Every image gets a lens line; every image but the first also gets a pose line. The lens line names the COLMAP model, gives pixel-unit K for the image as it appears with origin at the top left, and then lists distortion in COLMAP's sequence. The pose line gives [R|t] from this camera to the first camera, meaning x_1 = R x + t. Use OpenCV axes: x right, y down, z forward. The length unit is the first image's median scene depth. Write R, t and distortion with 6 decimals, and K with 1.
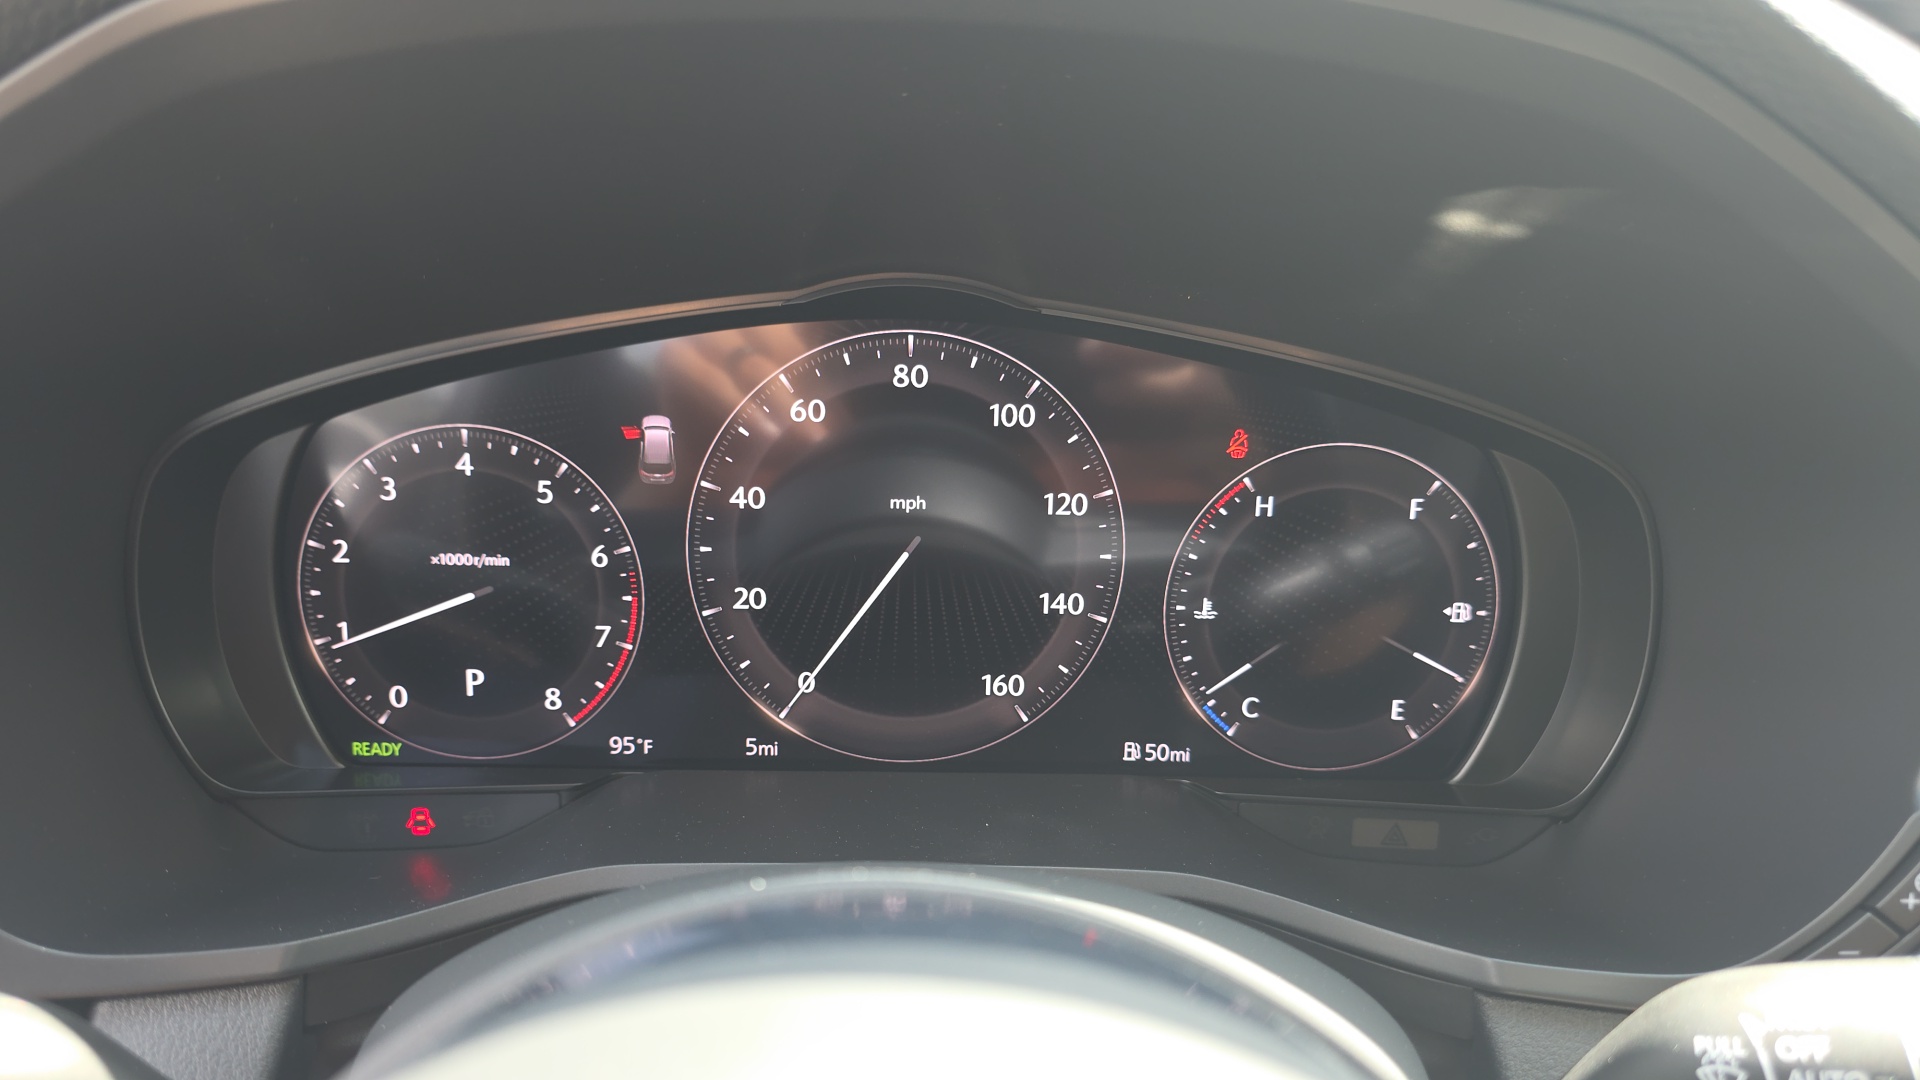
lens RADIAL K [[1300.4, 0, 941.5], [0, 1300.4, 546.8], [0, 0, 1]] dist [0.047124, -0.055014]
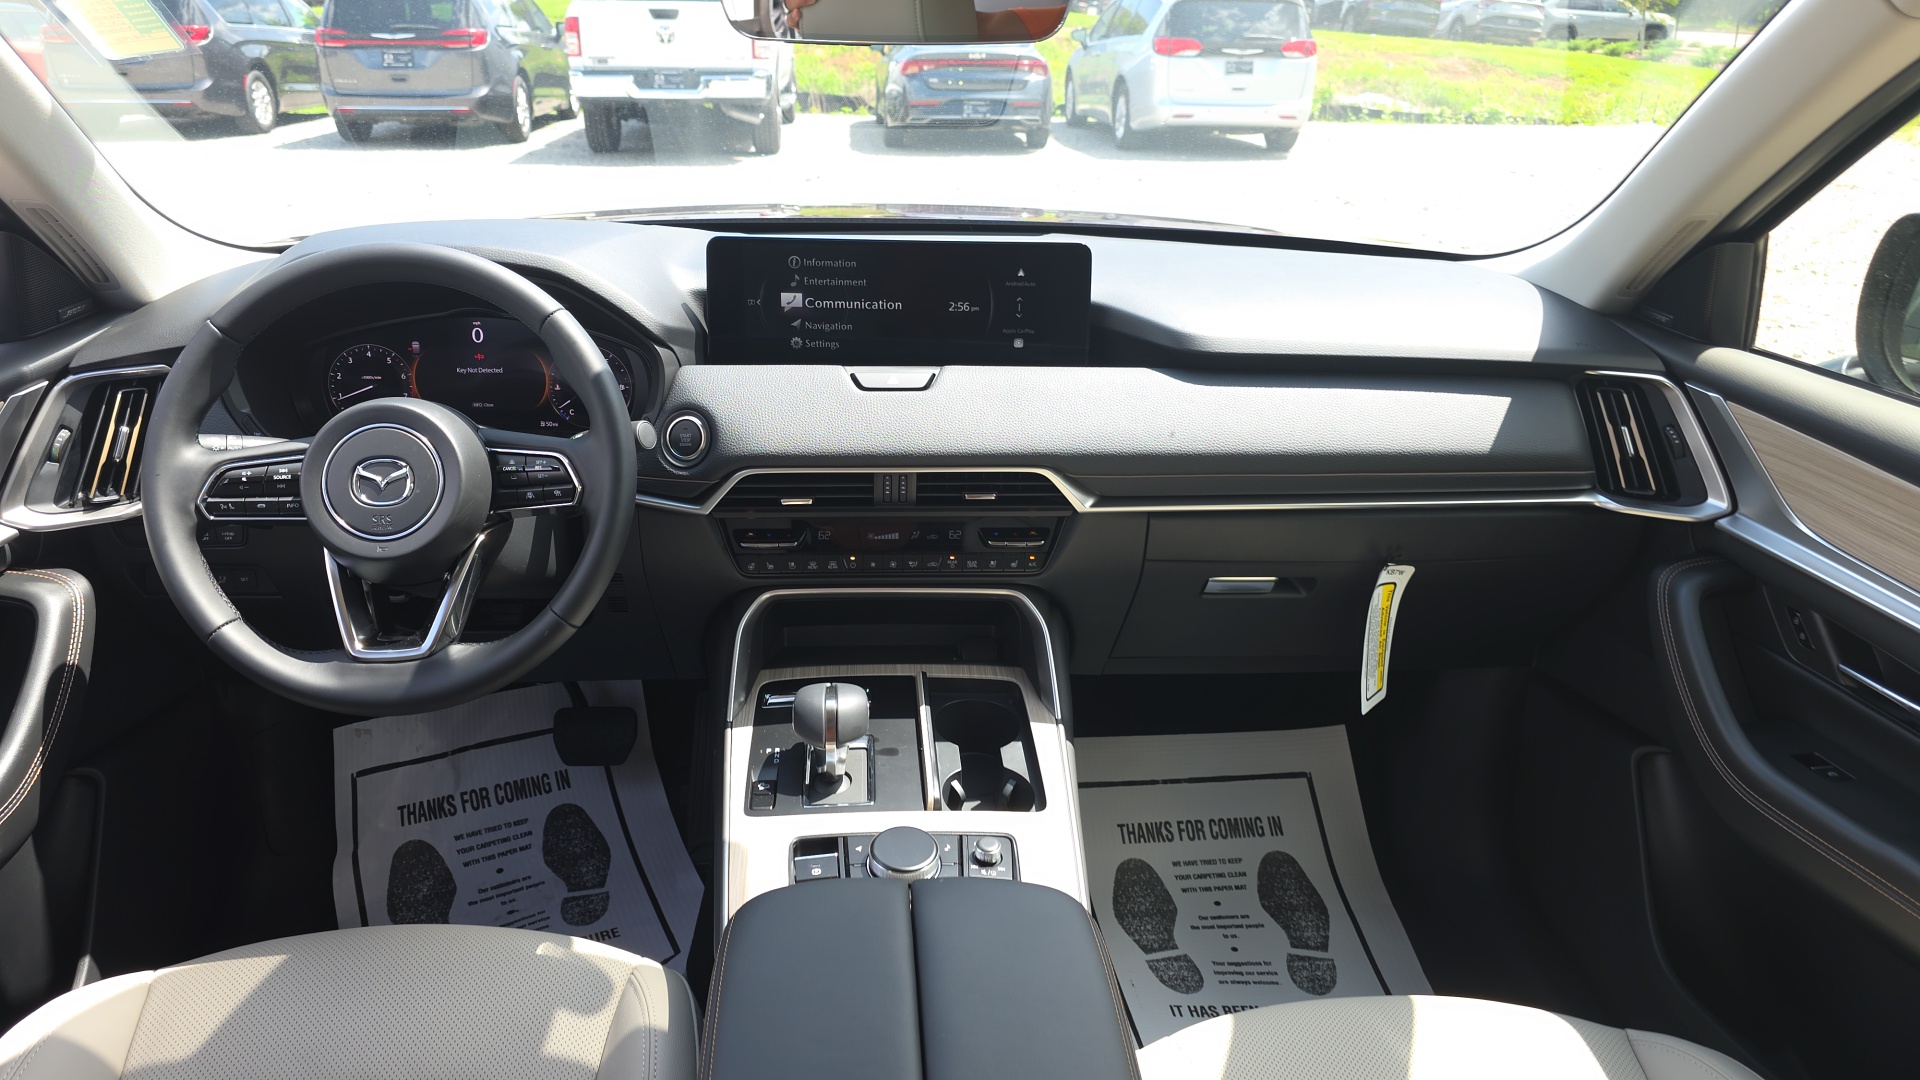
lens RADIAL K [[1300.4, 0, 931.9], [0, 1300.4, 503.8], [0, 0, 1]] dist [0.047124, -0.055014]
pose [[0.999167, -0.019623, 0.035773, 1.223454], [0.017786, 0.998542, 0.050967, 0.225332], [-0.036721, -0.050288, 0.998059, -3.138108]]
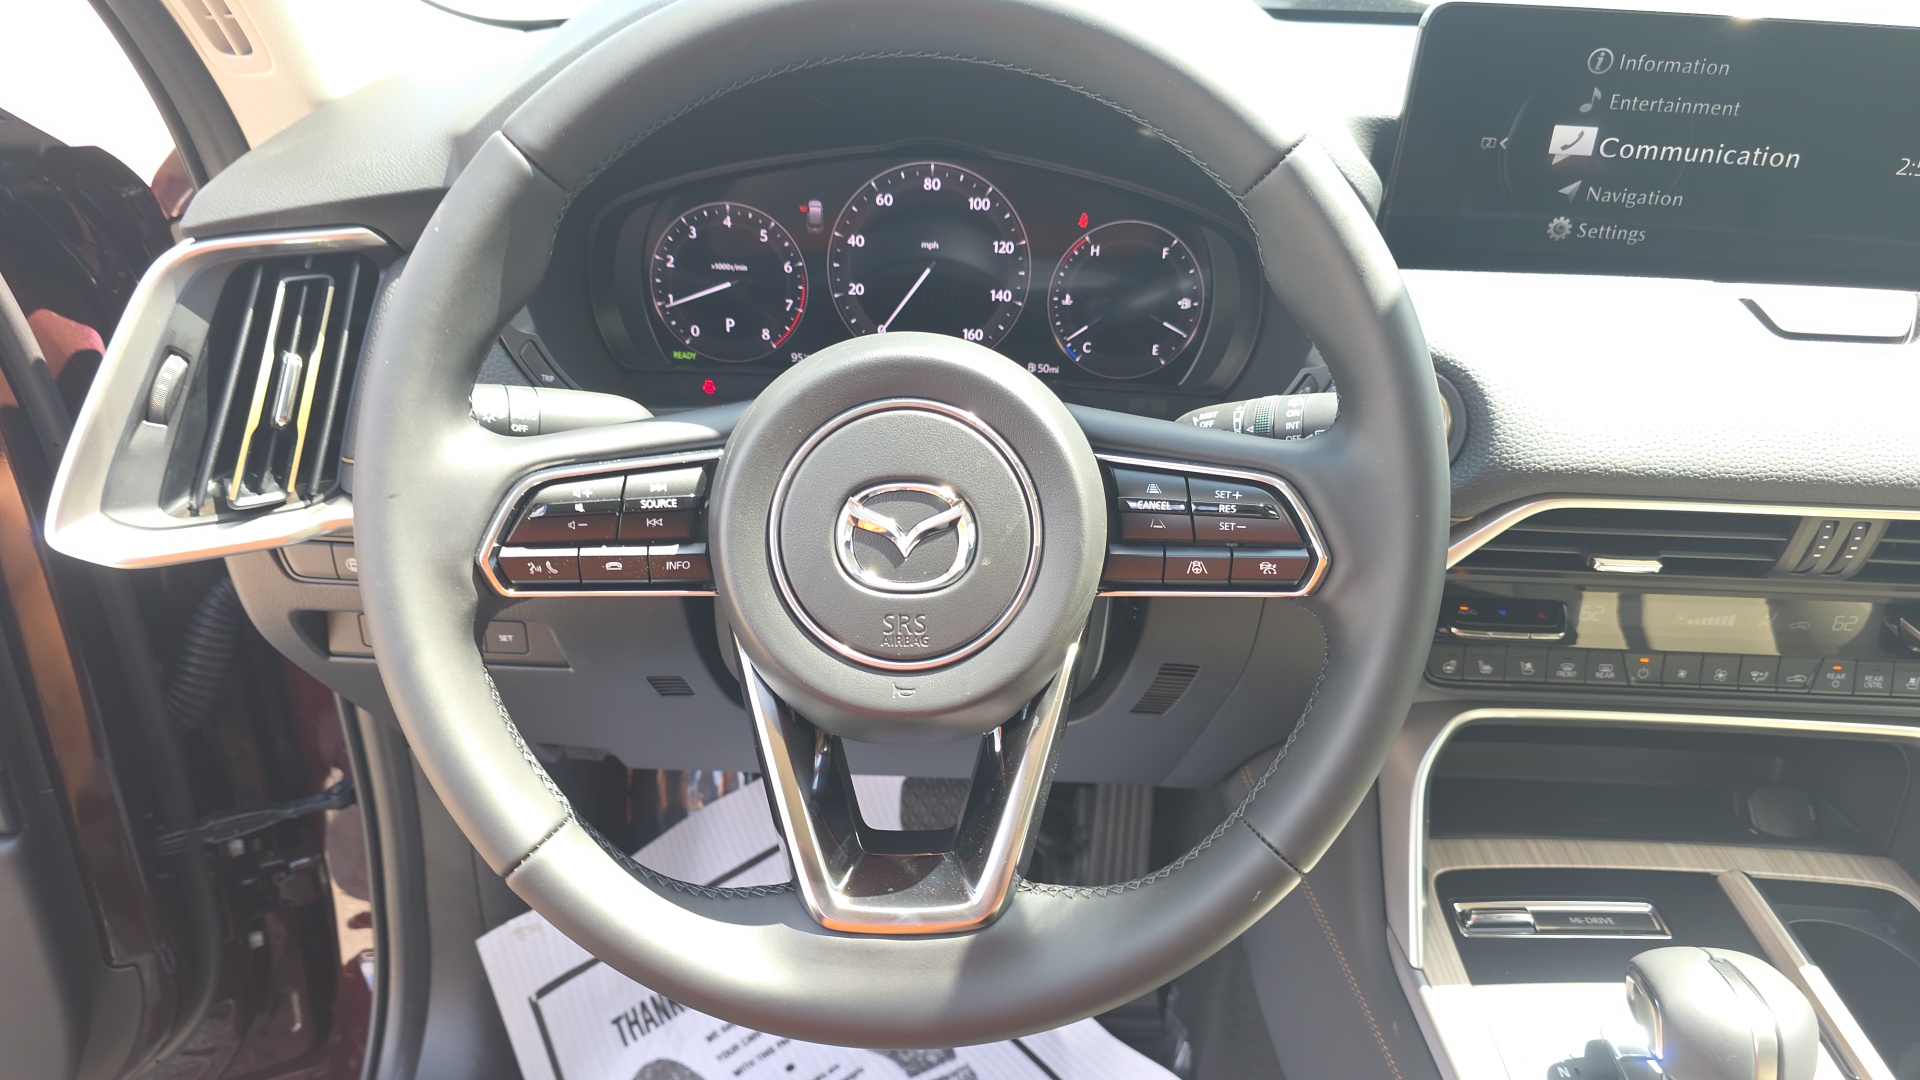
lens RADIAL K [[1300.4, 0, 956.2], [0, 1300.4, 565.2], [0, 0, 1]] dist [0.047124, -0.055014]
pose [[0.999630, 0.026122, -0.007529, 0.047356], [-0.024265, 0.982235, 0.186081, 0.083610], [0.012256, -0.185829, 0.982506, -1.214275]]
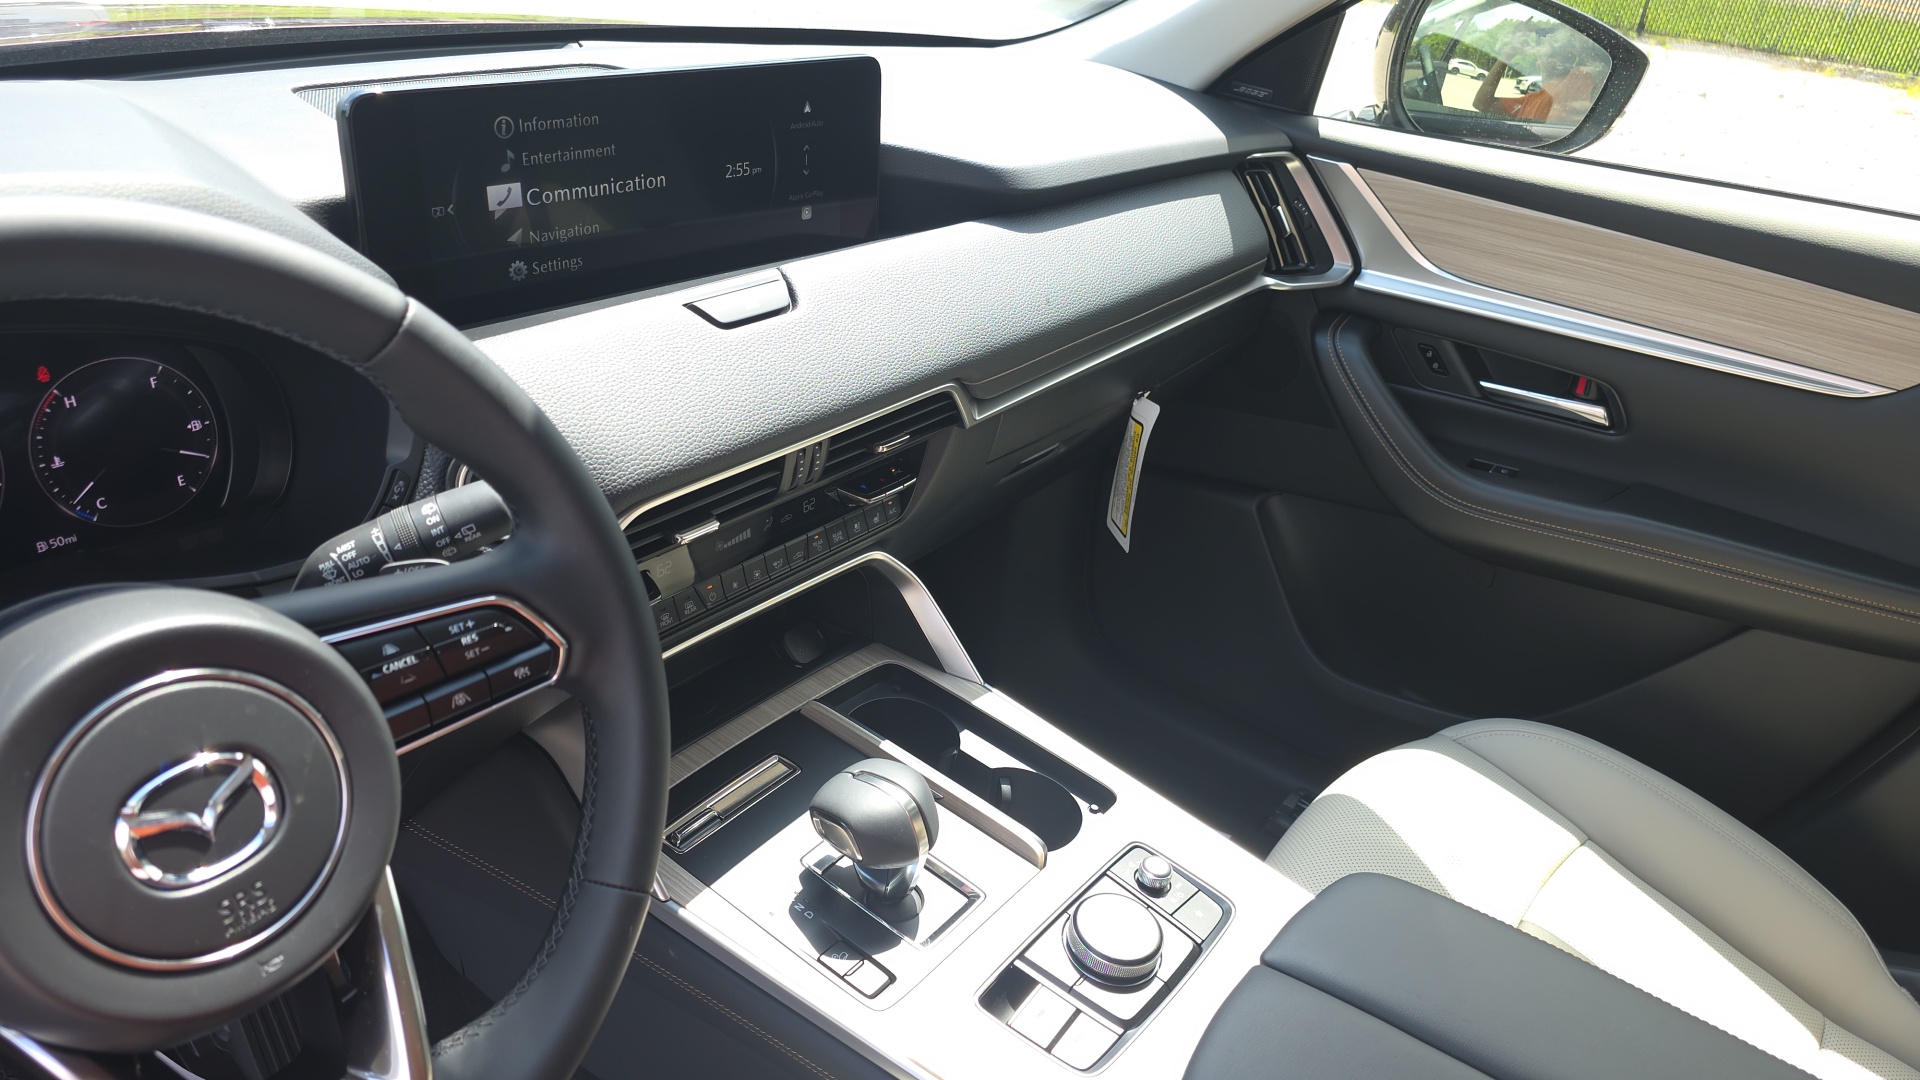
lens RADIAL K [[1300.4, 0, 959.1], [0, 1300.4, 560.5], [0, 0, 1]] dist [0.047124, -0.055014]
pose [[0.617731, -0.355386, 0.701505, -0.374013], [0.166025, 0.930889, 0.325394, -0.221291], [-0.768664, -0.084539, 0.634042, -1.217107]]
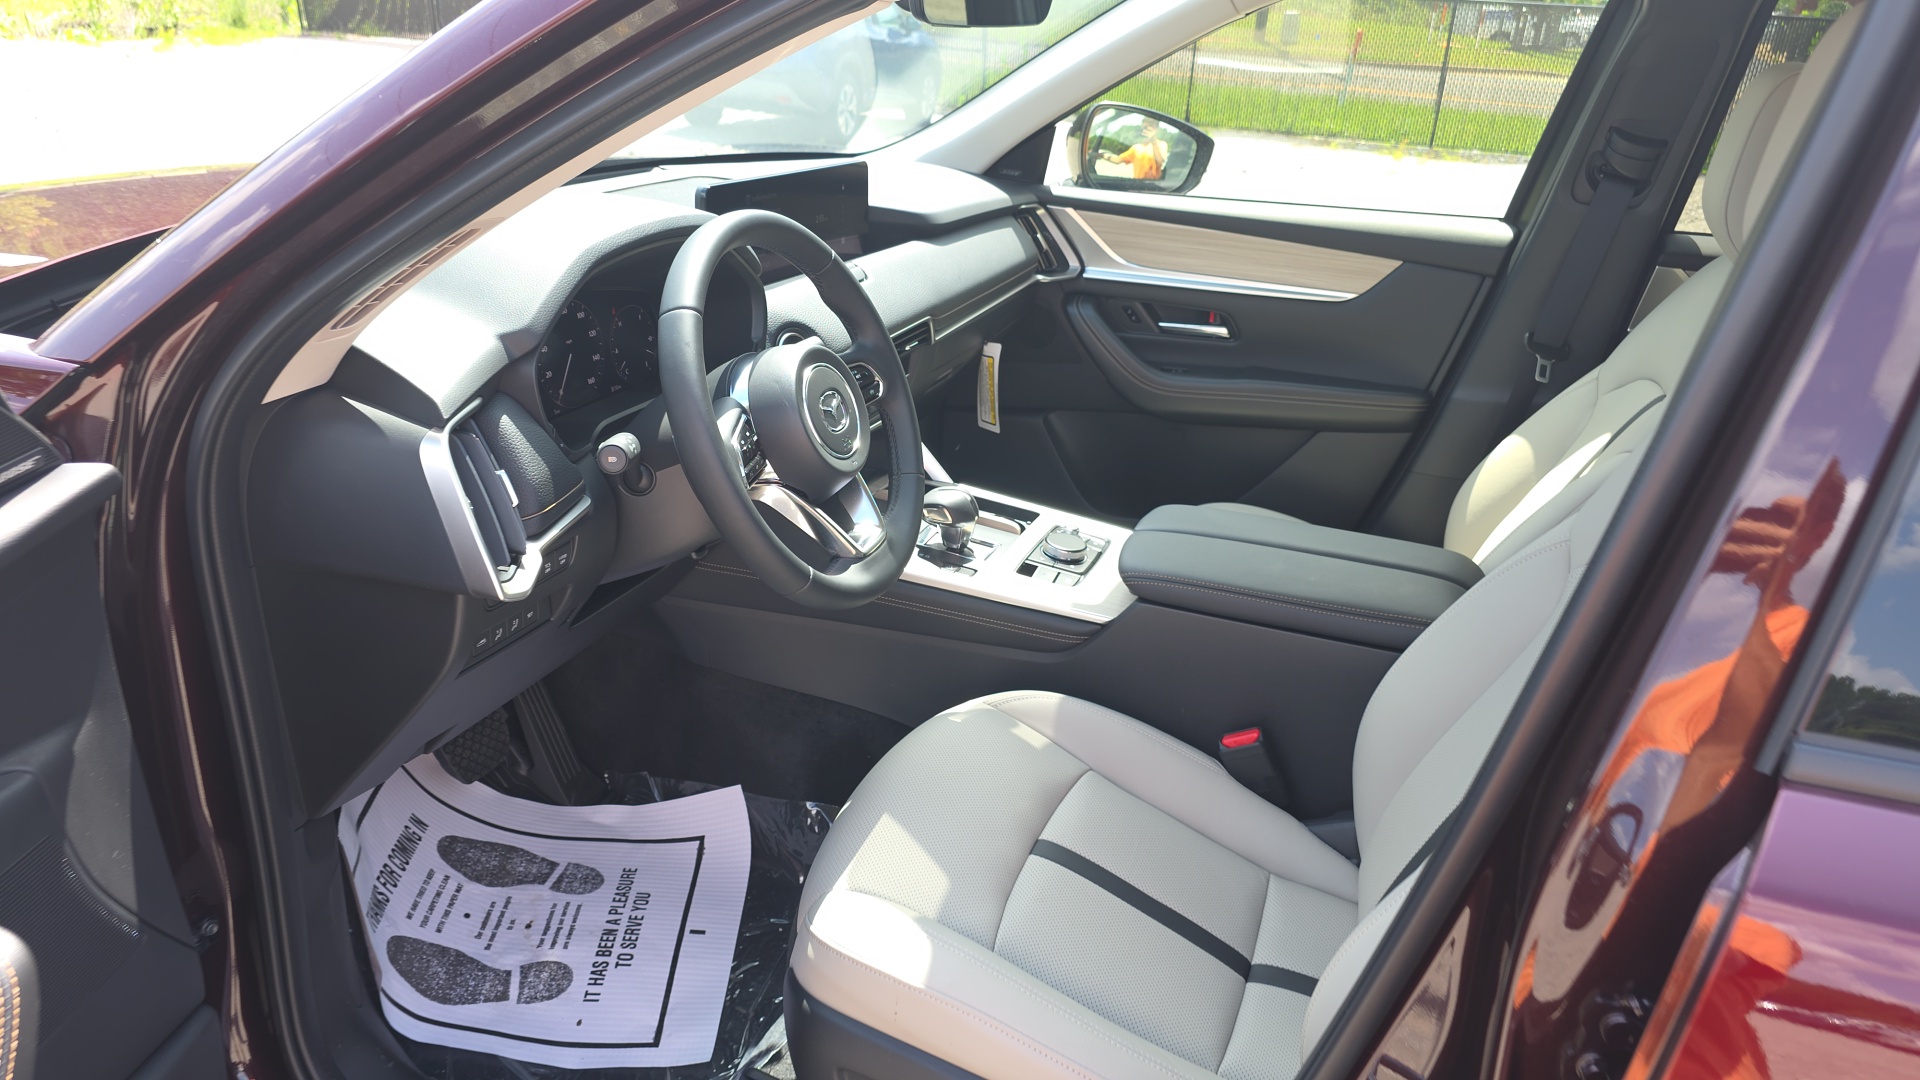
lens RADIAL K [[1300.4, 0, 936.9], [0, 1300.4, 554.9], [0, 0, 1]] dist [0.047124, -0.055014]
pose [[0.380244, -0.364960, 0.849834, -3.310357], [0.230876, 0.927219, 0.294891, -0.355875], [-0.895606, 0.084076, 0.436831, -1.754865]]
